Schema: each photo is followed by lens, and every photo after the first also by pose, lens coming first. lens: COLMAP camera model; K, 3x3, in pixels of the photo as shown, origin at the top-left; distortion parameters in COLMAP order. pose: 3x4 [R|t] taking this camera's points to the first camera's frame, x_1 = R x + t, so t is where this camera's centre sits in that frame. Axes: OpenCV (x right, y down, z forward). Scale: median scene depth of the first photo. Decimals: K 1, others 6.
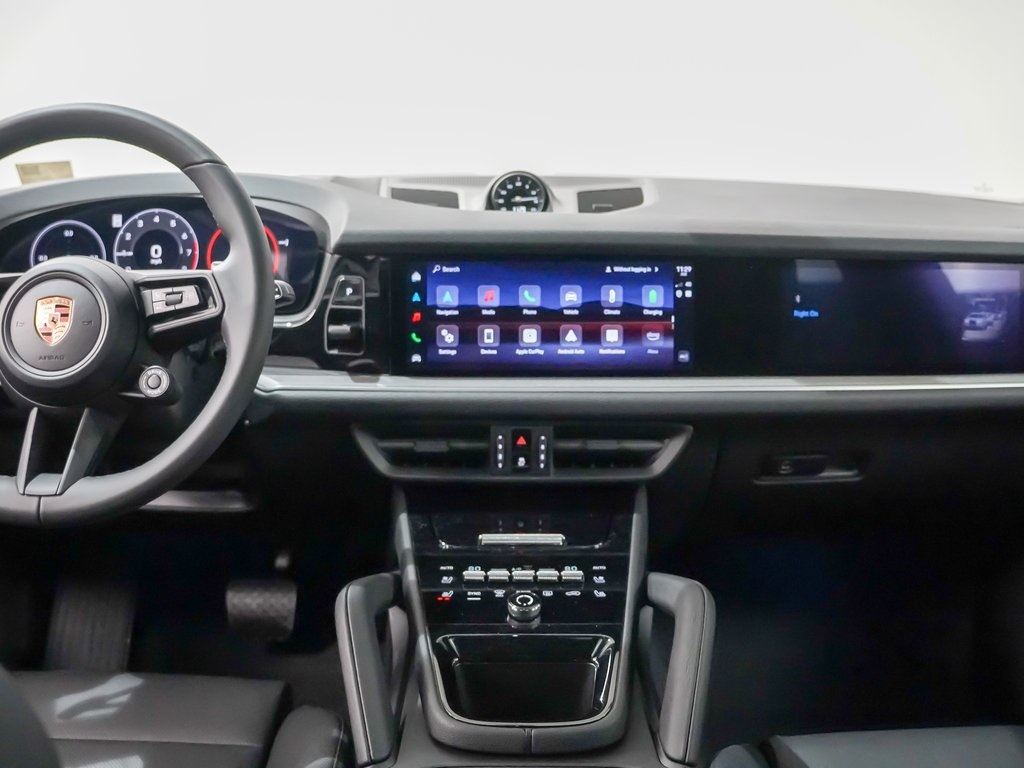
lens RADIAL K [[1069.9, 0, 512.0], [0, 1069.9, 384.0], [0, 0, 1]] dist [-0.166686, 0.015273]
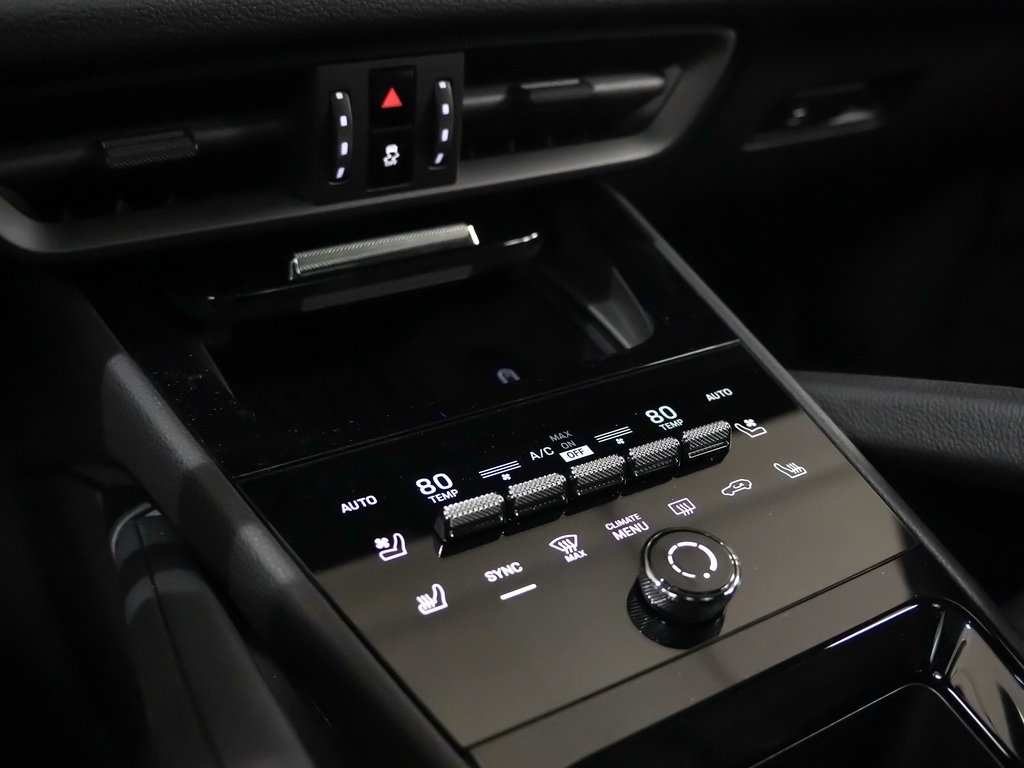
lens RADIAL K [[1069.9, 0, 512.0], [0, 1069.9, 384.0], [0, 0, 1]] dist [-0.166686, 0.015273]
pose [[0.866227, -0.222753, 0.447250, -0.143361], [0.089929, 0.950012, 0.298981, 0.041268], [-0.491491, -0.218765, 0.842958, 0.644056]]
